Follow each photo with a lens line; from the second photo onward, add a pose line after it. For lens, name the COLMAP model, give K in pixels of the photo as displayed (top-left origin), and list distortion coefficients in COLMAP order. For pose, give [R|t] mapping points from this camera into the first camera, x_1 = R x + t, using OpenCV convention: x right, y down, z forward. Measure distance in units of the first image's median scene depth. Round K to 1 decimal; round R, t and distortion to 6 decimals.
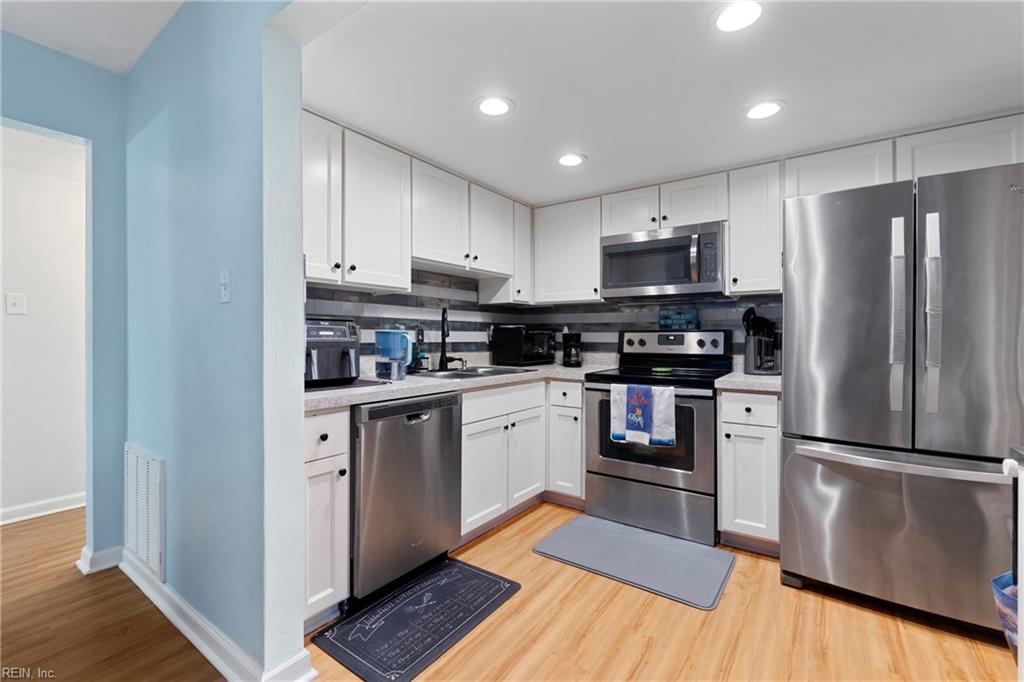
lens RADIAL K [[441.8, 0, 512.0], [0, 441.8, 341.0], [0, 0, 1]] dist [0.000420, 0.000299]
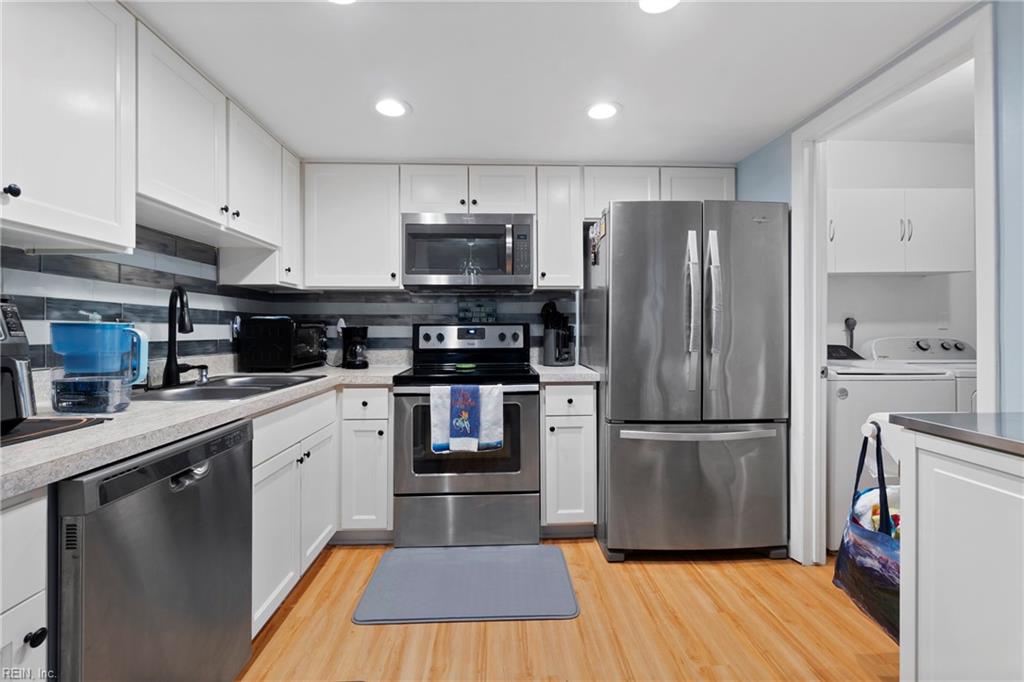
lens RADIAL K [[448.8, 0, 514.2], [0, 448.8, 332.1], [0, 0, 1]] dist [-0.002288, -0.000153]
pose [[0.790604, -0.007648, 0.612280, -0.172138], [0.011954, 0.999924, -0.002945, -0.002641], [-0.612211, 0.009648, 0.790635, 0.214251]]
